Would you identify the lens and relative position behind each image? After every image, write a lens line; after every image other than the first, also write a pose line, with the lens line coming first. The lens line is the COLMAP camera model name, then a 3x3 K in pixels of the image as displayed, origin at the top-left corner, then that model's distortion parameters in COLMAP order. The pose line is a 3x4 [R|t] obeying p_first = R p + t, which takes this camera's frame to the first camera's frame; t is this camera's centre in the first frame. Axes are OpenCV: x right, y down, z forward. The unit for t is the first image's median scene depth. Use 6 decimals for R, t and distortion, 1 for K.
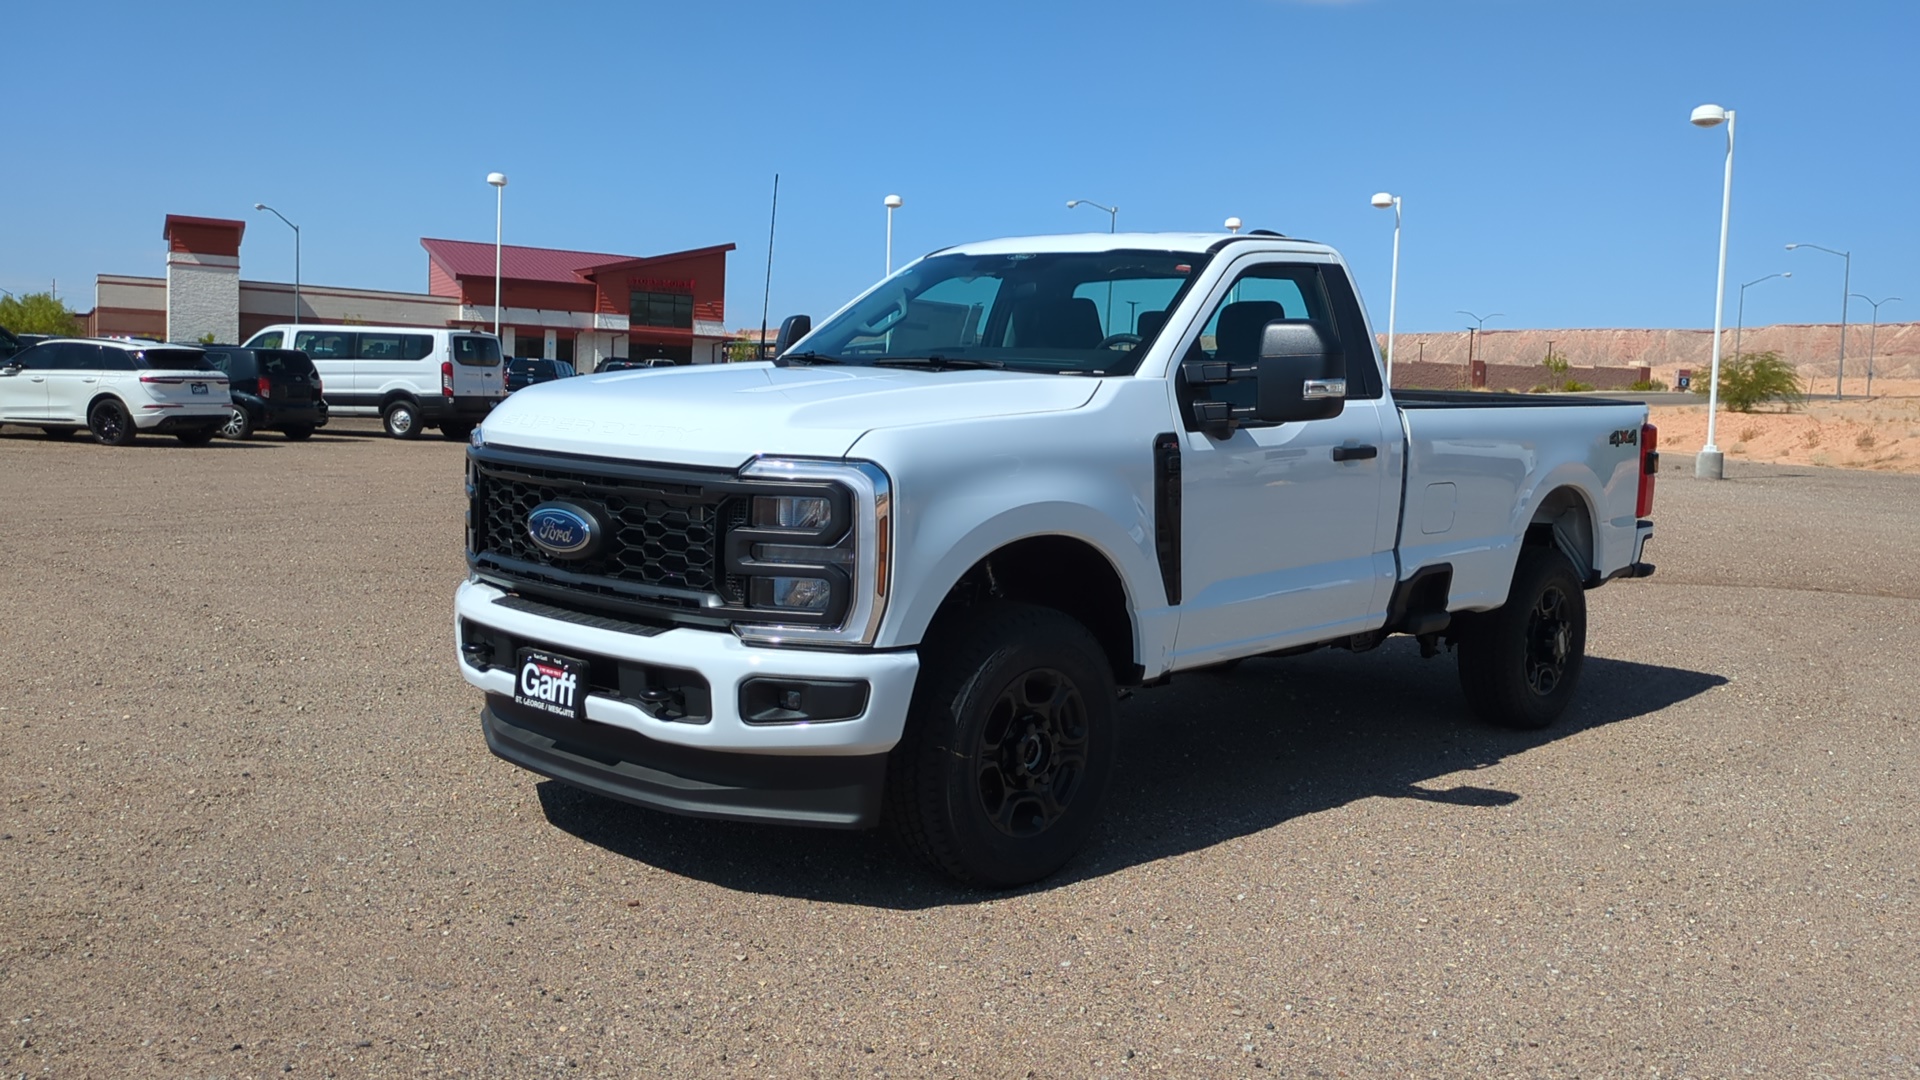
lens RADIAL K [[1674.1, 0, 972.7], [0, 1674.1, 530.6], [0, 0, 1]] dist [0.064025, -0.071608]
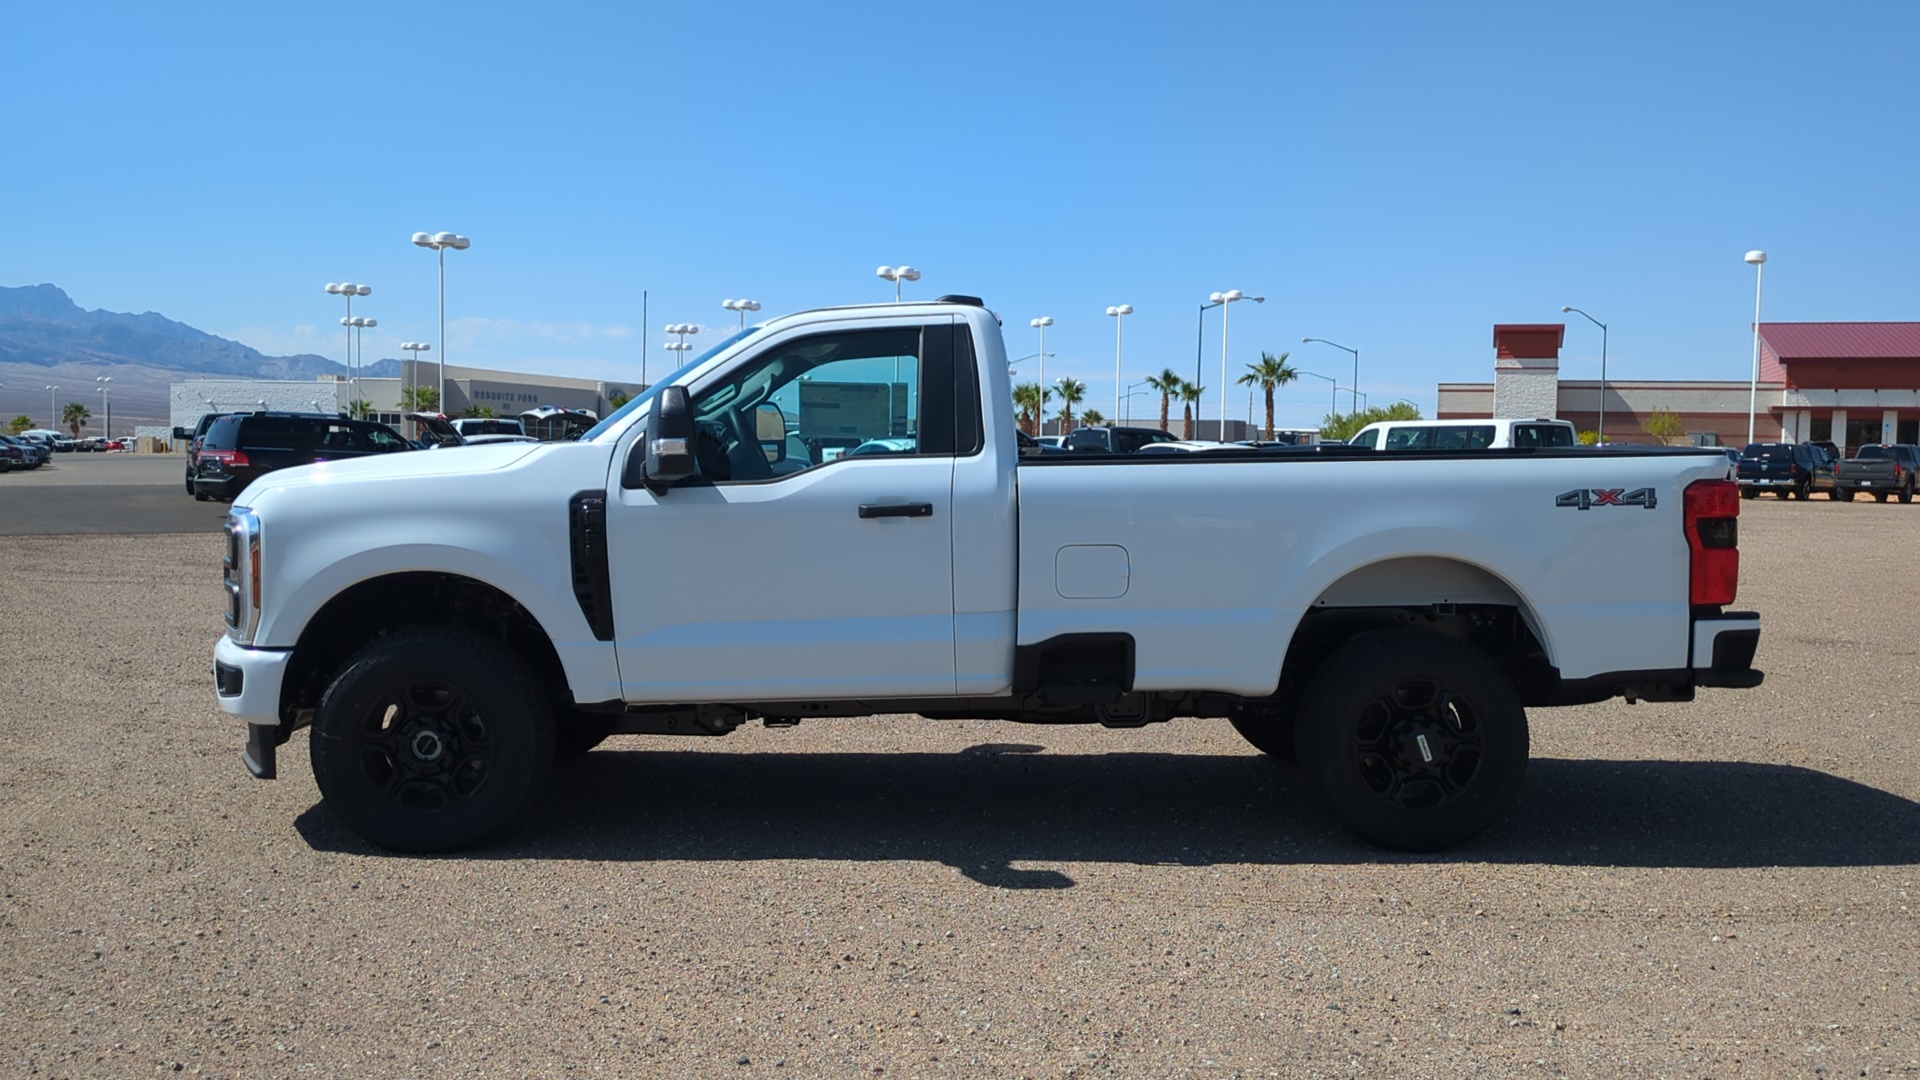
lens RADIAL K [[1674.1, 0, 974.8], [0, 1674.1, 530.5], [0, 0, 1]] dist [0.064025, -0.071608]
pose [[0.679665, 0.001791, -0.733520, 0.210883], [-0.043475, 0.998337, -0.037846, 0.000343], [0.732233, 0.057613, 0.678613, 0.075314]]
